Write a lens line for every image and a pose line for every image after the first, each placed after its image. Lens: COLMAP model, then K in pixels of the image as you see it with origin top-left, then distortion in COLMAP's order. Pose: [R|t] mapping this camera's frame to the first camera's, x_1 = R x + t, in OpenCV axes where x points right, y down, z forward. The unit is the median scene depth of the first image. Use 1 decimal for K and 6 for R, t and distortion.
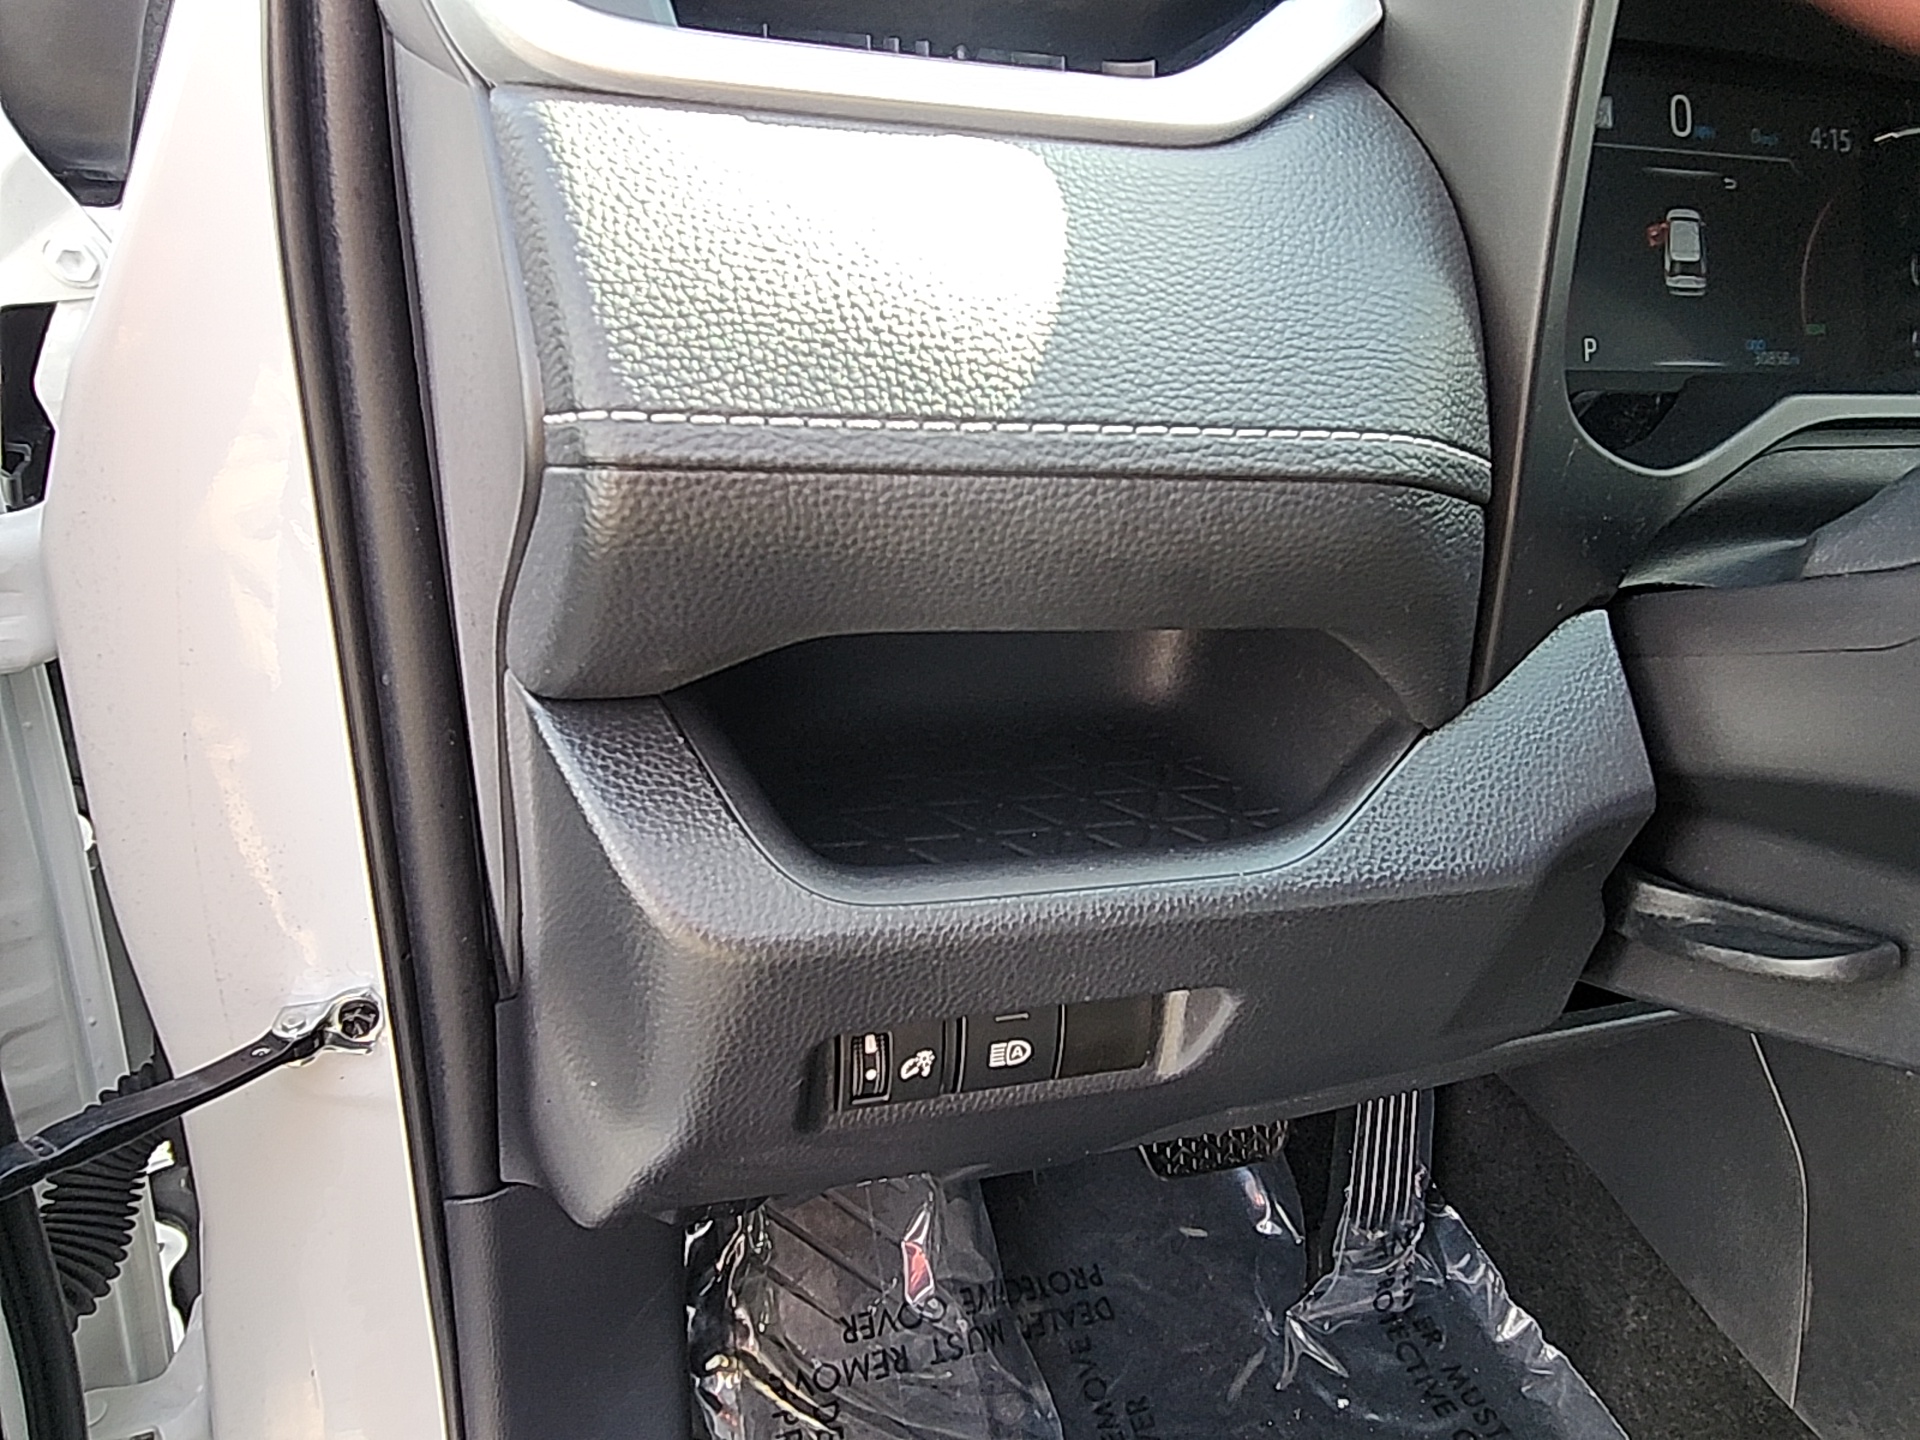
lens RADIAL K [[1281.6, 0, 979.7], [0, 1281.6, 719.7], [0, 0, 1]] dist [-0.001986, 0.004404]
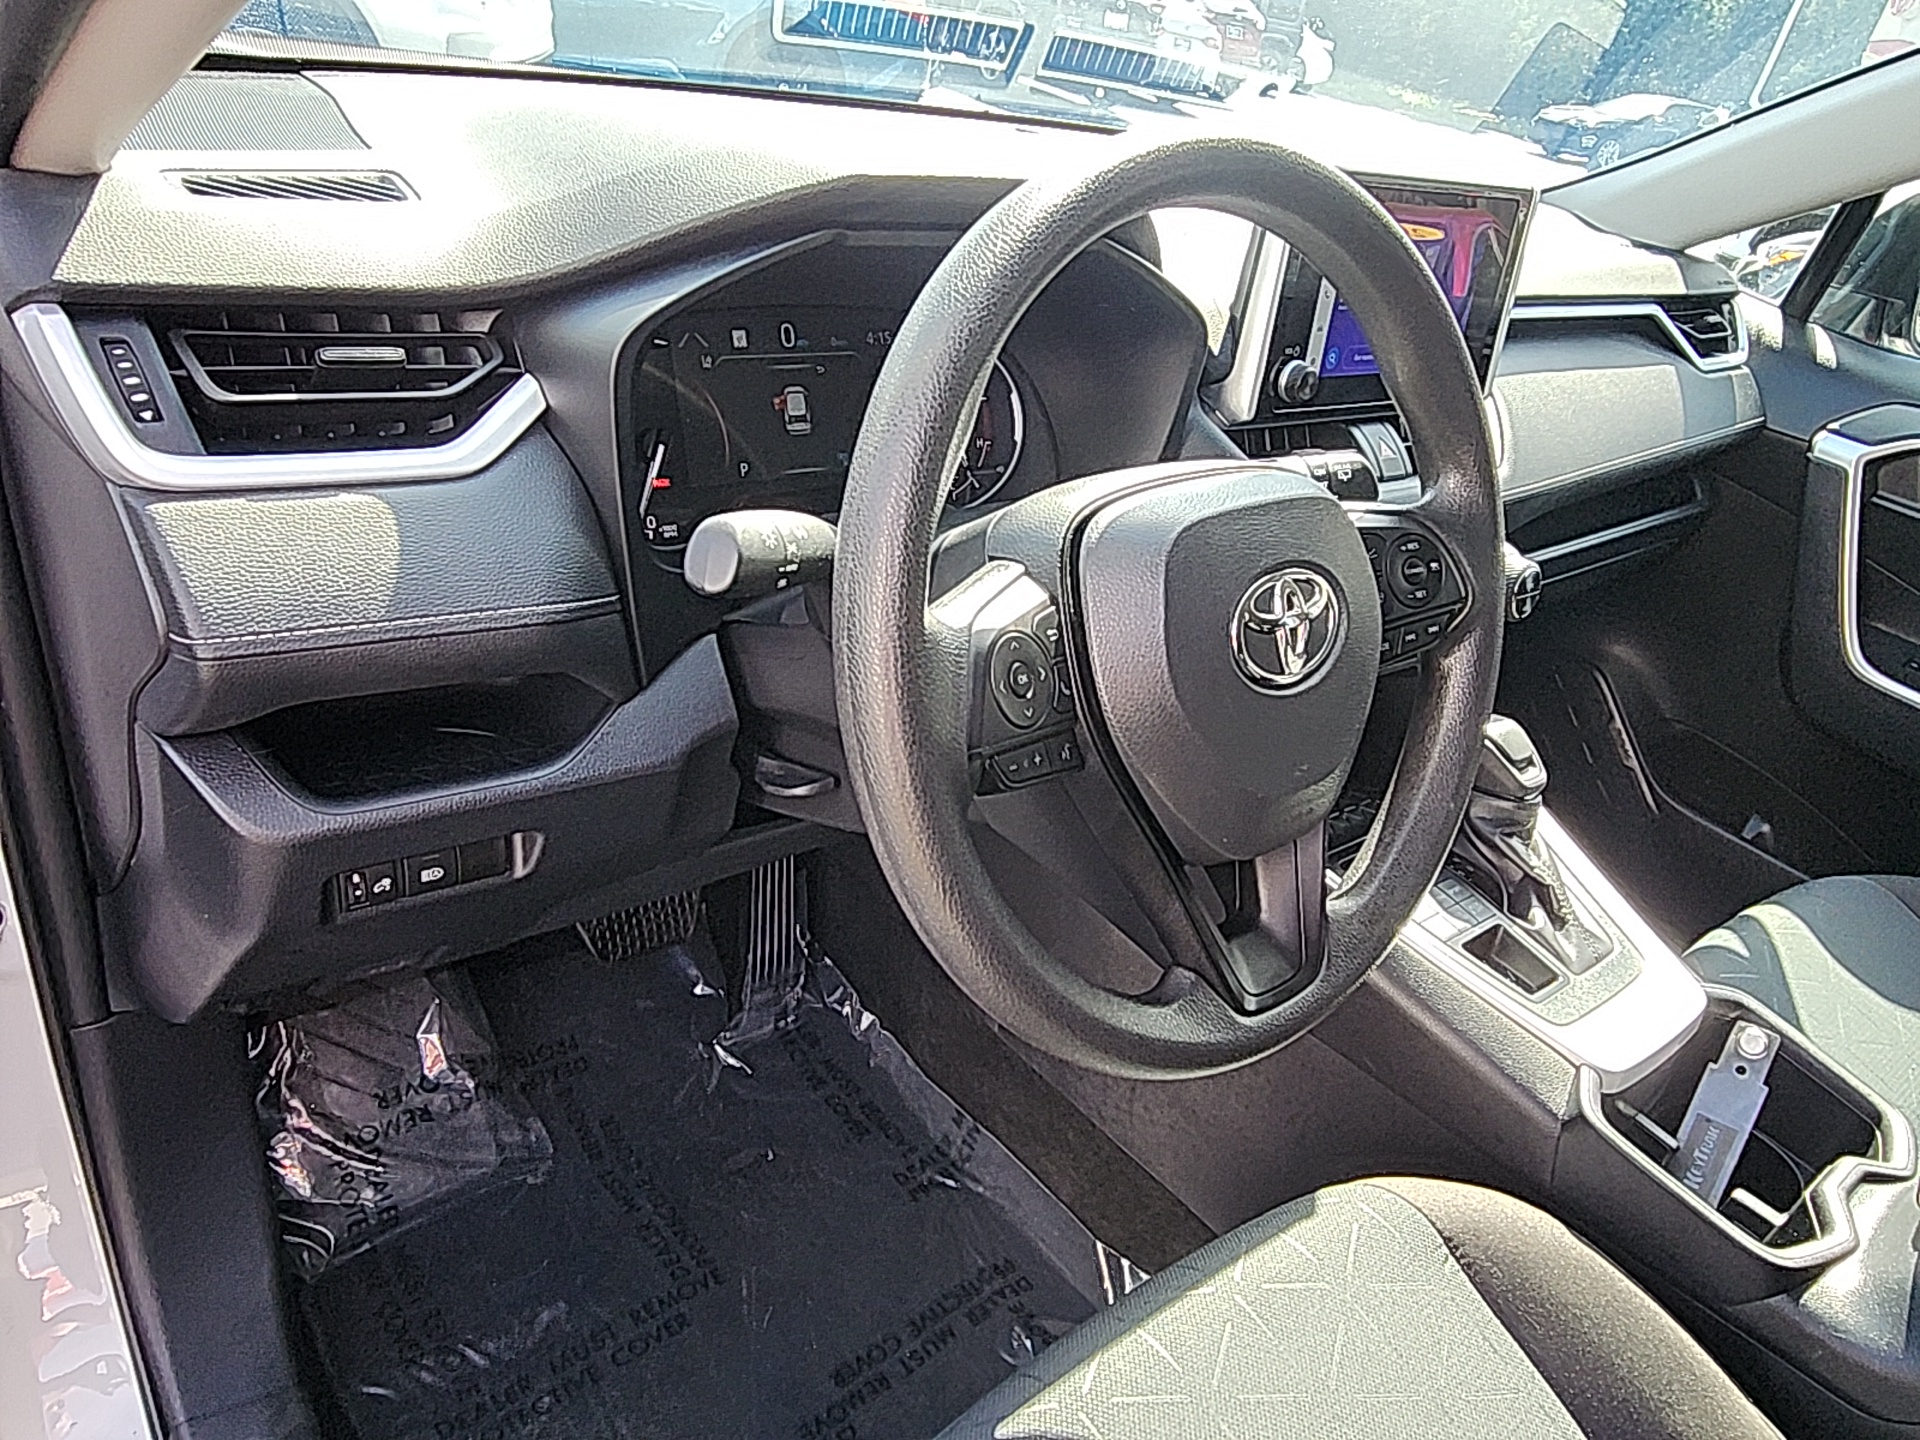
lens RADIAL K [[1281.6, 0, 979.7], [0, 1281.6, 719.7], [0, 0, 1]] dist [-0.001986, 0.004404]
pose [[0.935396, -0.090755, 0.341758, 0.103127], [0.049527, 0.990601, 0.127501, -0.127411], [-0.350117, -0.102338, 0.931099, -0.745915]]
